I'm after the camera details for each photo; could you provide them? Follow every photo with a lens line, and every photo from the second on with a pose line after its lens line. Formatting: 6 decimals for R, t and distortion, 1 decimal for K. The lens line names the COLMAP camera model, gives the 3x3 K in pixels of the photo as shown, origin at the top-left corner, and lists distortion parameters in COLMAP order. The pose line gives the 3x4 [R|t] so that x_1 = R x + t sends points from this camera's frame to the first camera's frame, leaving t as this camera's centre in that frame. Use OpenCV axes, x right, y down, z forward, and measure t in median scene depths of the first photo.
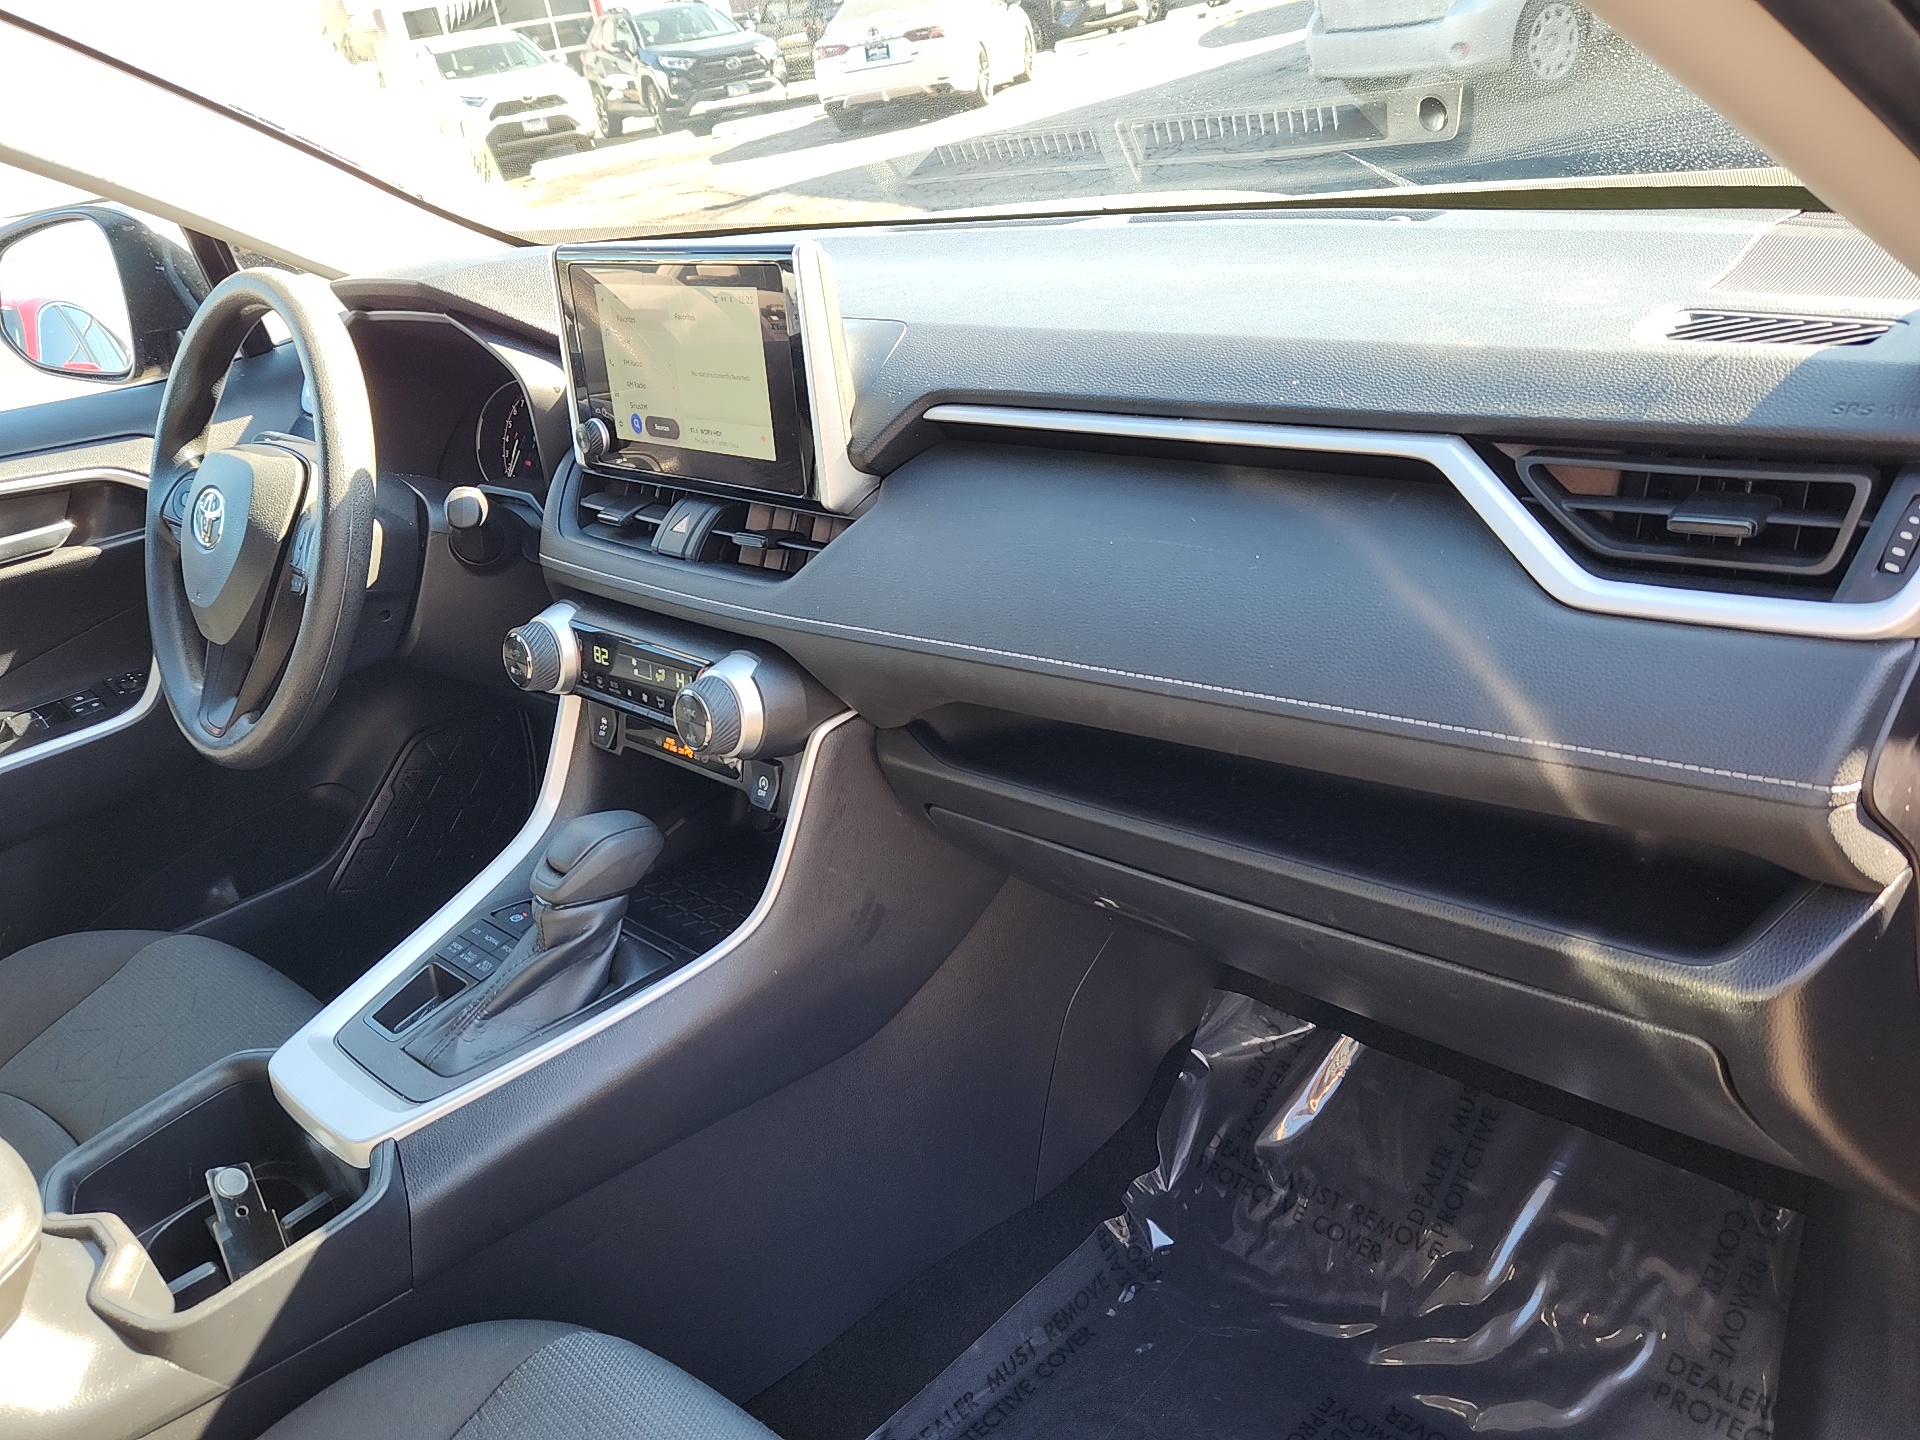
lens RADIAL K [[1538.0, 0, 960.0], [0, 1538.0, 720.0], [0, 0, 1]] dist [0.112712, -0.096179]
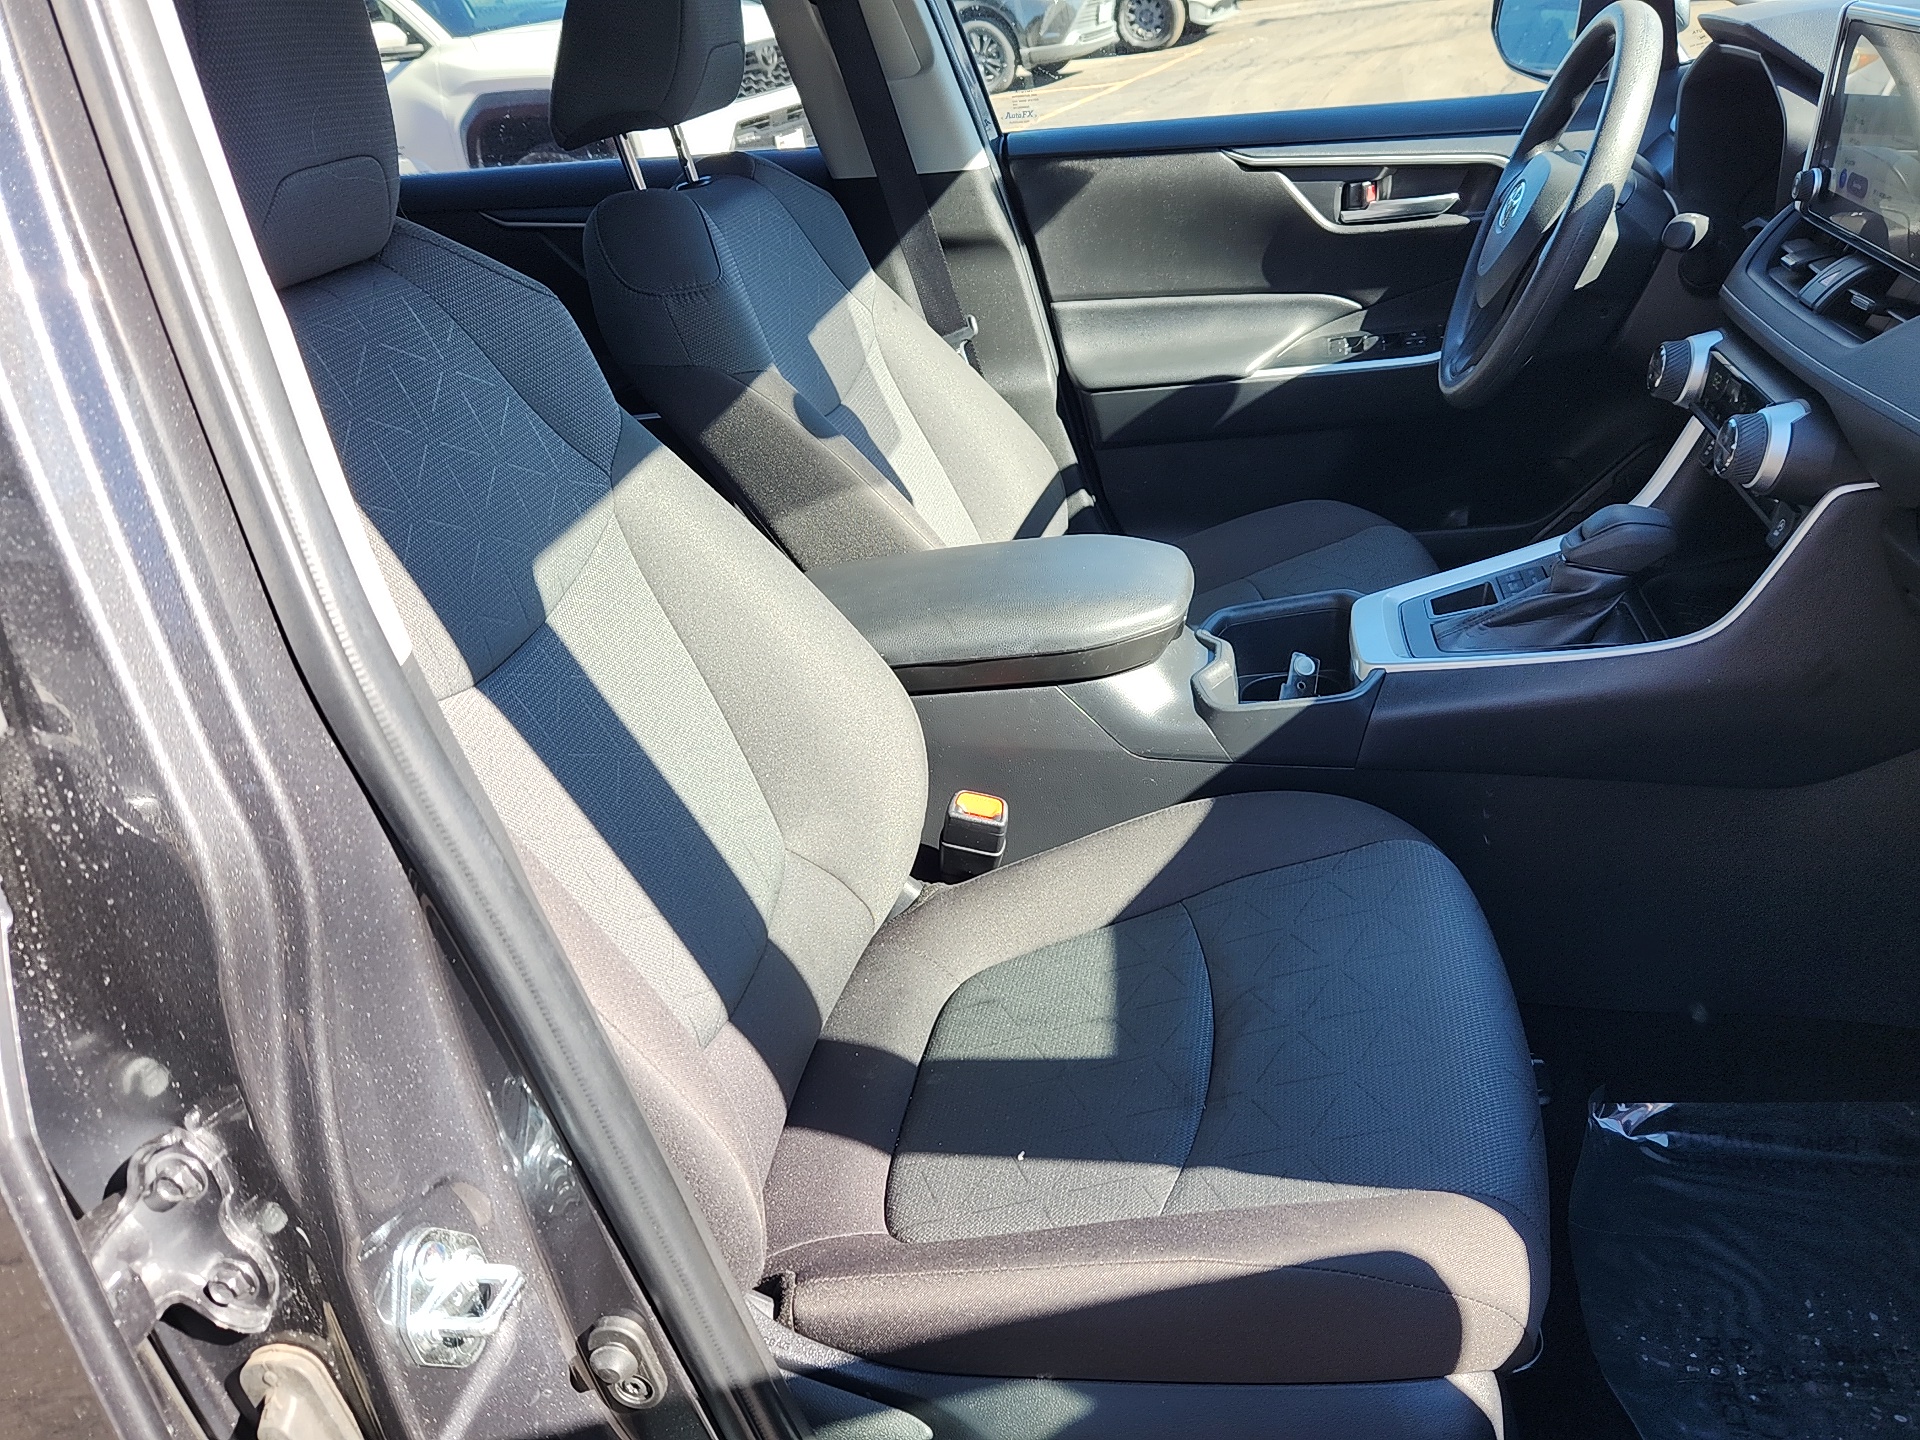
lens RADIAL K [[1538.0, 0, 960.0], [0, 1538.0, 720.0], [0, 0, 1]] dist [0.112712, -0.096179]
pose [[0.597078, 0.410423, -0.689240, 0.359661], [-0.282829, 0.911735, 0.297903, -0.001682], [0.750670, 0.017066, 0.660456, -0.198557]]
